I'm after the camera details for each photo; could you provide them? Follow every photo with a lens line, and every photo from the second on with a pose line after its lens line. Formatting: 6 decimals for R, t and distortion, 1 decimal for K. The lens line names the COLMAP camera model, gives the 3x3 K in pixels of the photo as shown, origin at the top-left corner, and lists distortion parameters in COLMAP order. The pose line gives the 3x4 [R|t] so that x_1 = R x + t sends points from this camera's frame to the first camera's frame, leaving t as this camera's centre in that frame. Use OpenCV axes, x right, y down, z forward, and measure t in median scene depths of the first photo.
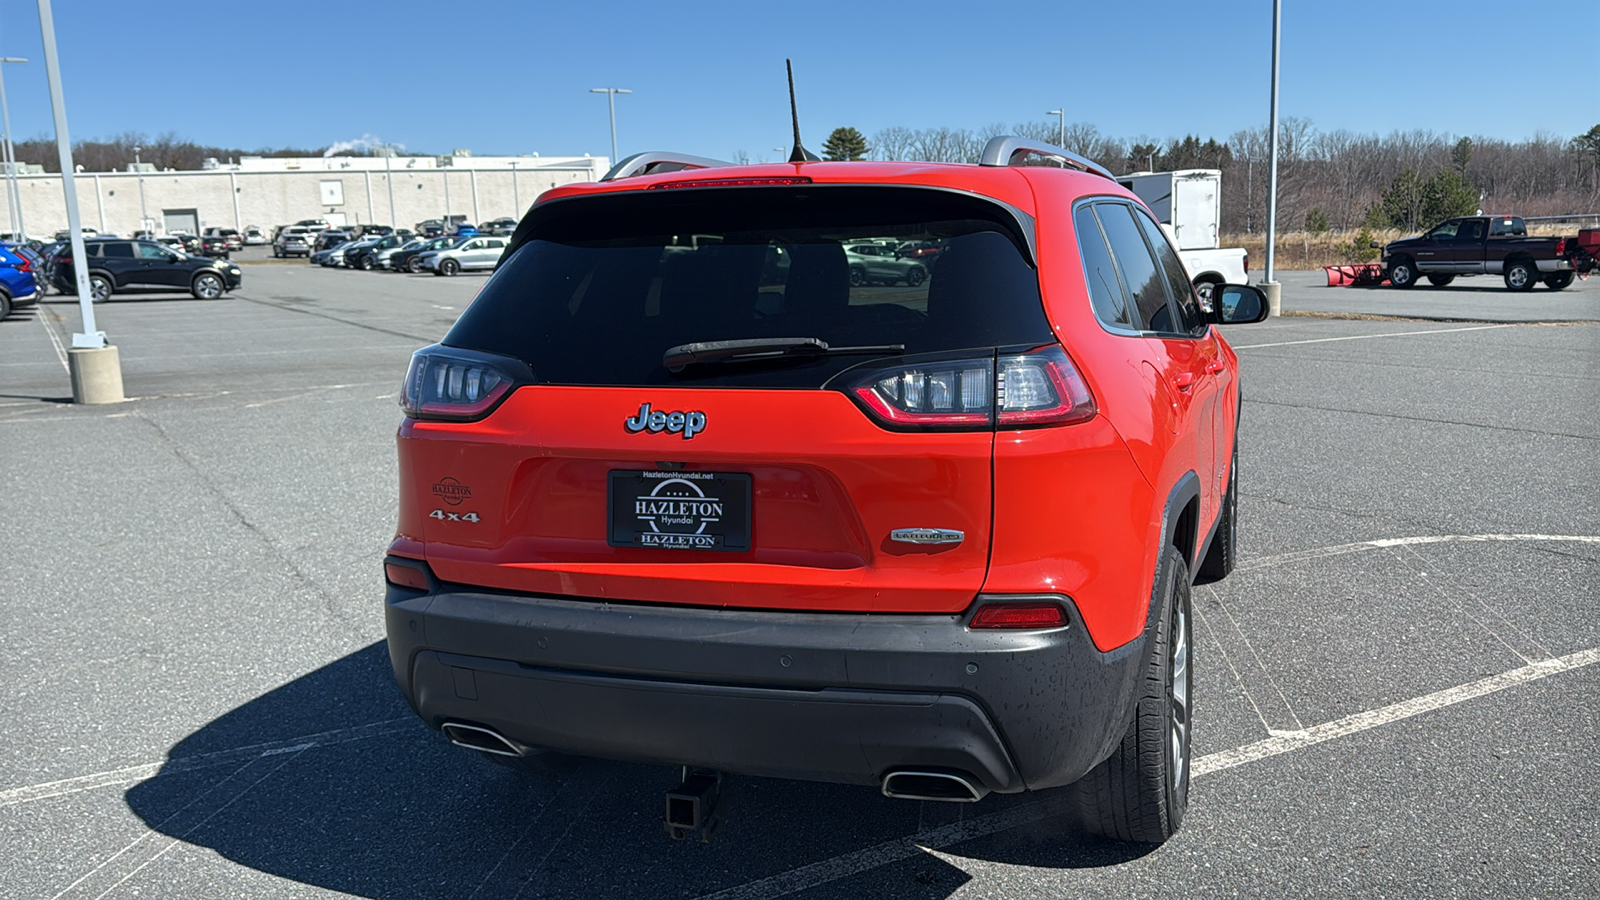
lens RADIAL K [[1356.9, 0, 832.8], [0, 1356.9, 482.9], [0, 0, 1]] dist [0.148193, -0.256973]
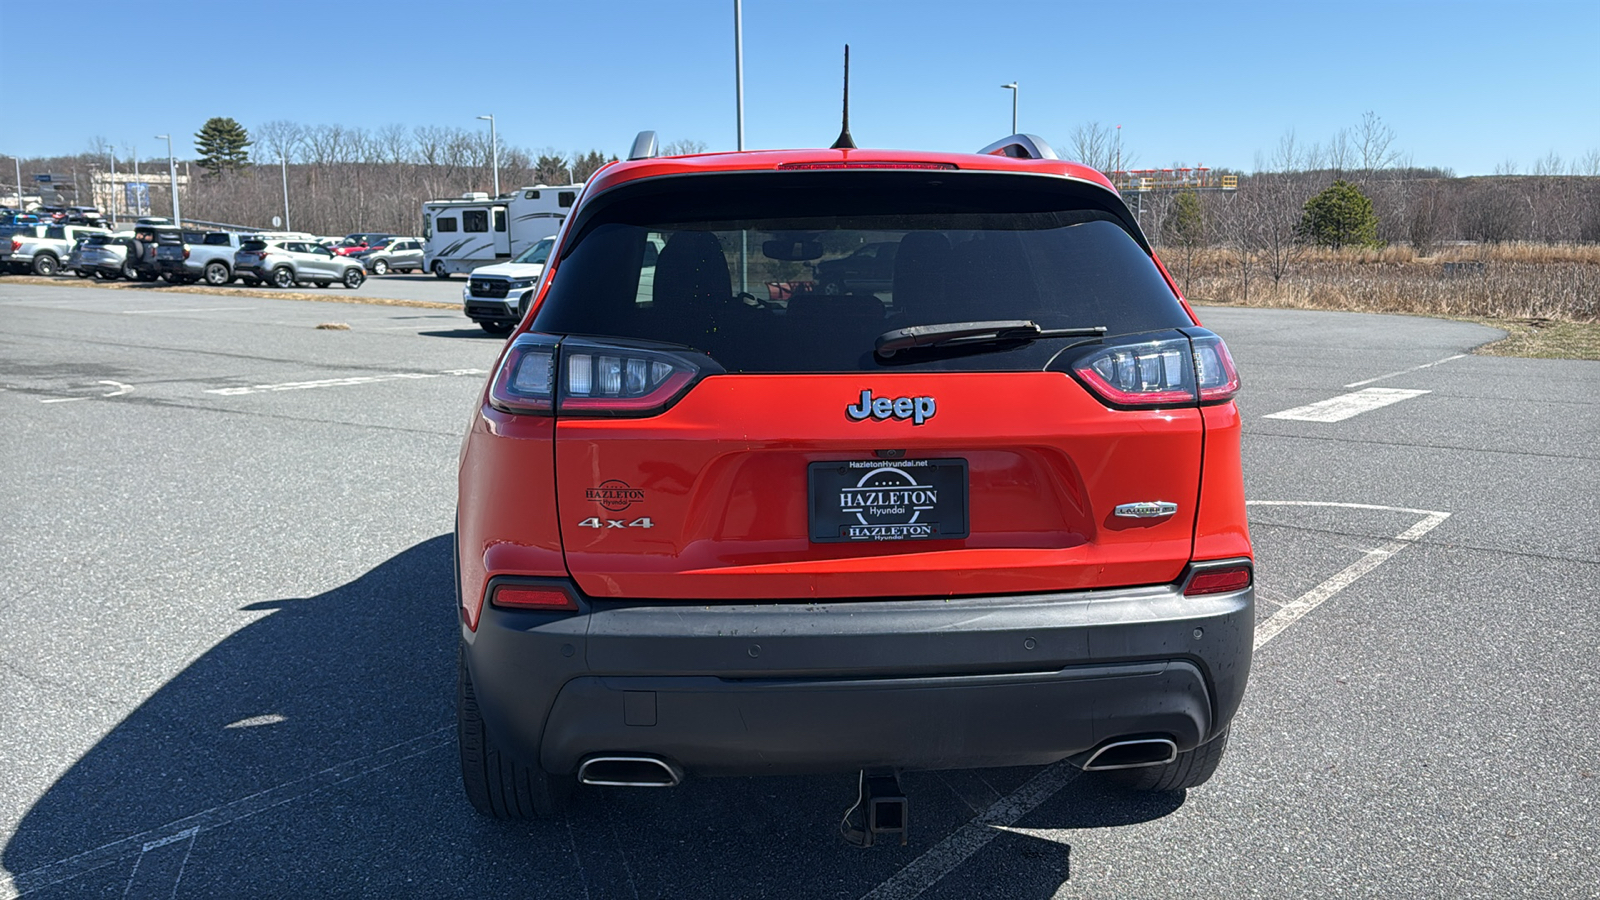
lens RADIAL K [[1356.4, 0, 842.9], [0, 1356.4, 451.5], [0, 0, 1]] dist [0.167669, -0.330525]
pose [[0.911846, -0.040044, 0.408575, -0.502240], [0.052047, 0.998477, -0.018298, 0.001400], [-0.407220, 0.037950, 0.912541, 0.124235]]
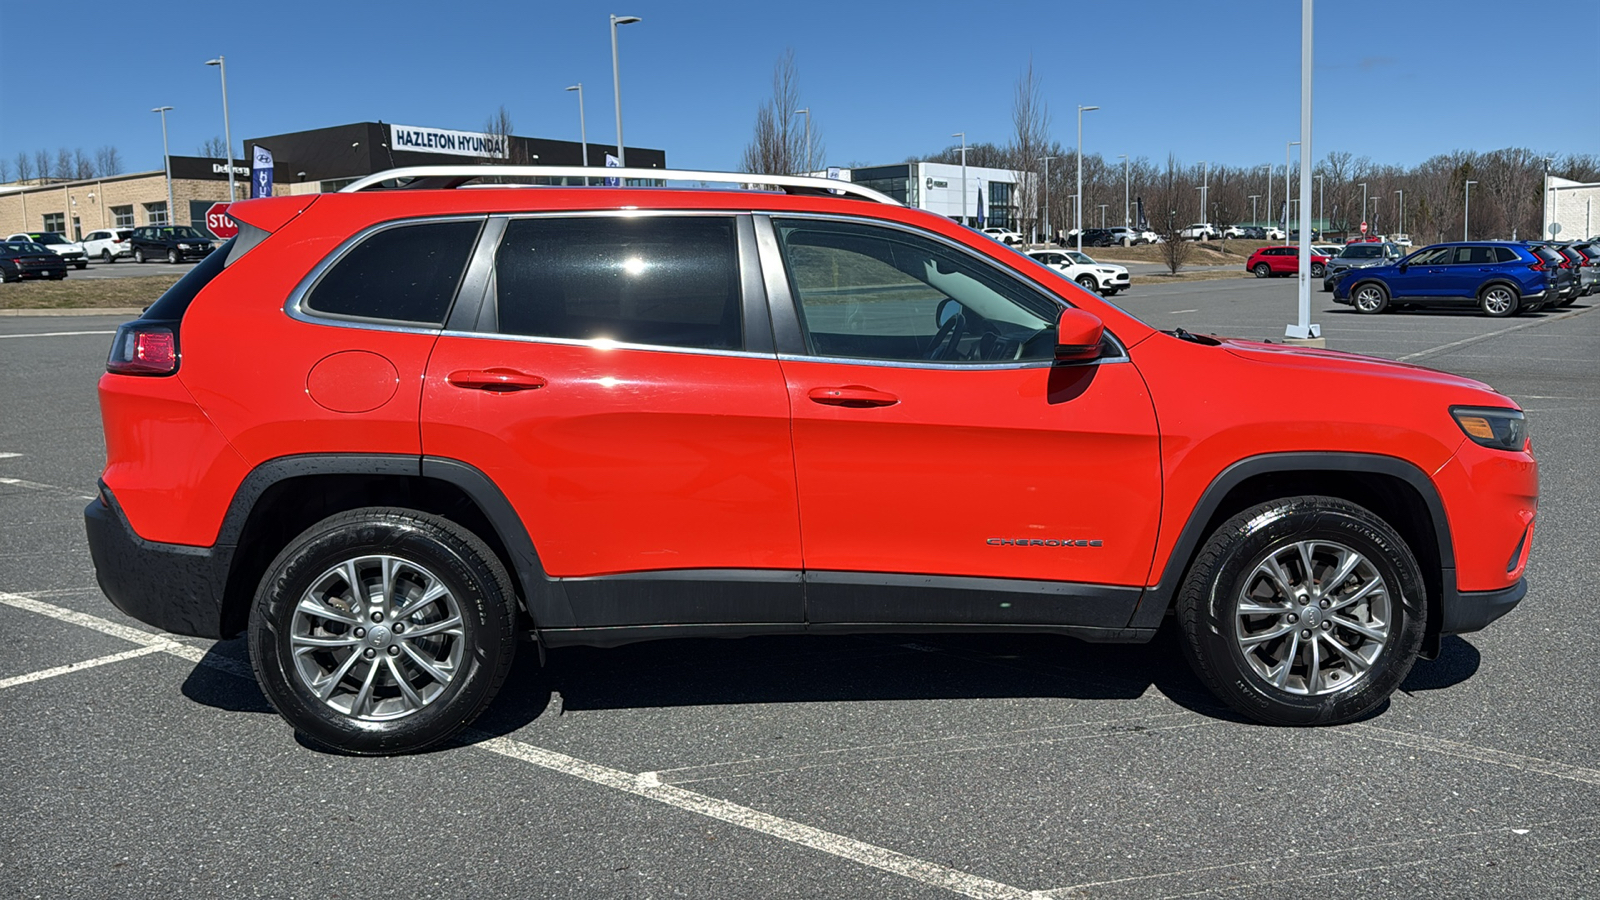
lens RADIAL K [[1353.5, 0, 846.3], [0, 1353.5, 472.3], [0, 0, 1]] dist [0.165909, -0.310776]
pose [[0.395019, 0.156415, -0.905259, 1.650893], [-0.161540, 0.981871, 0.099162, -0.190048], [0.904359, 0.107065, 0.413125, 0.989961]]
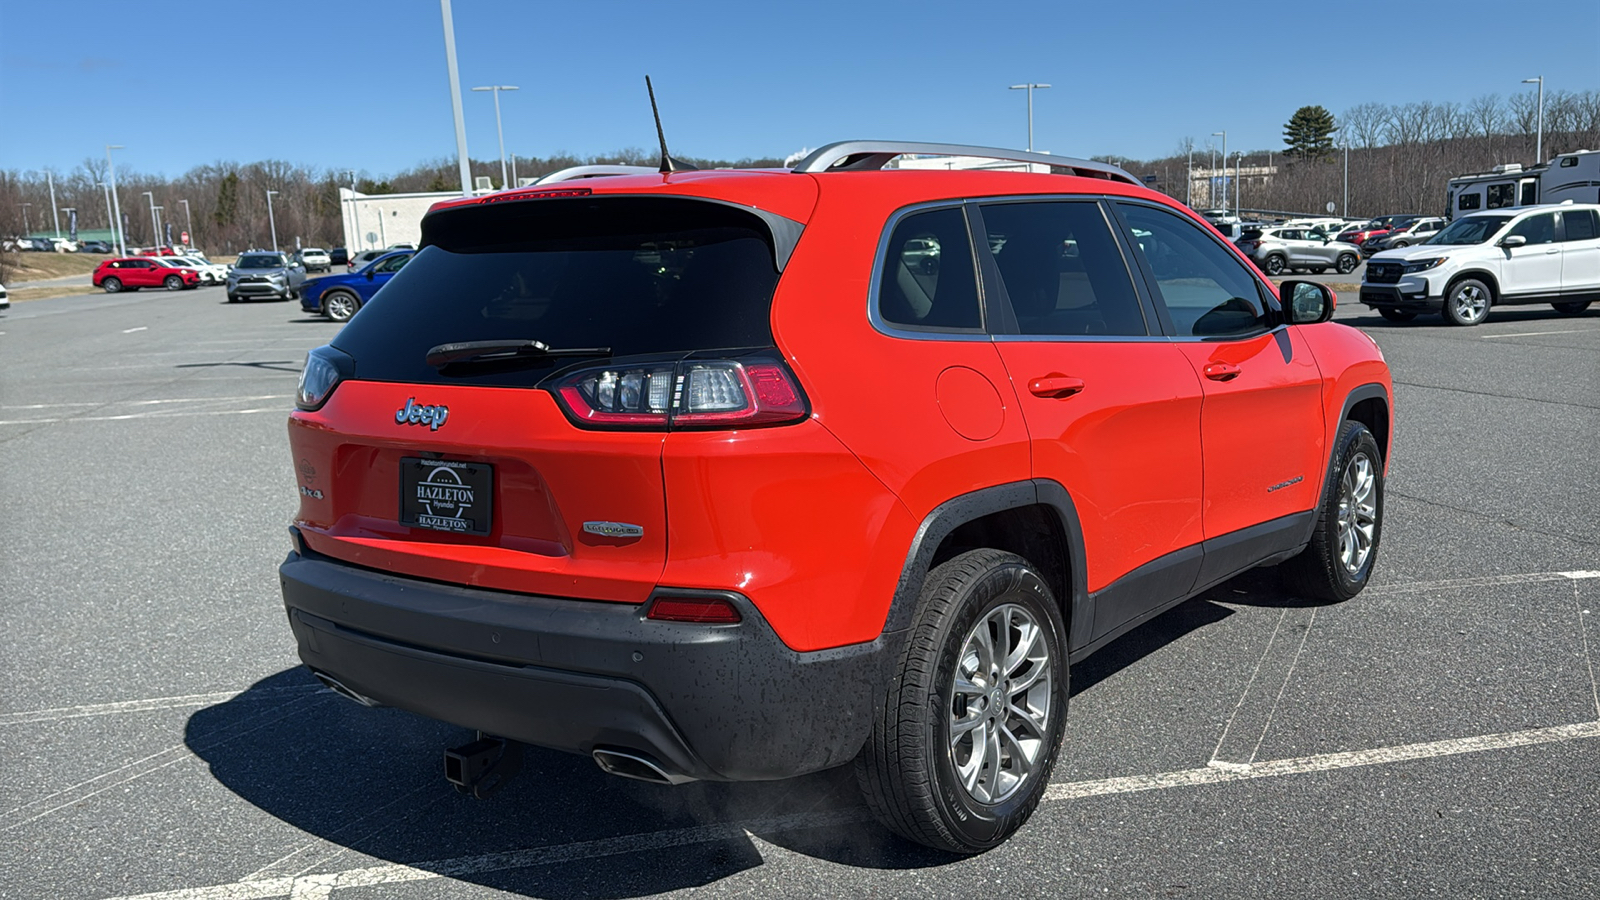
lens RADIAL K [[1356.9, 0, 832.8], [0, 1356.9, 482.9], [0, 0, 1]] dist [0.148193, -0.256973]
pose [[0.948302, 0.039639, -0.314885, 0.501537], [-0.038226, 0.999212, 0.010664, -0.013102], [0.315060, 0.001925, 0.949070, 0.040993]]
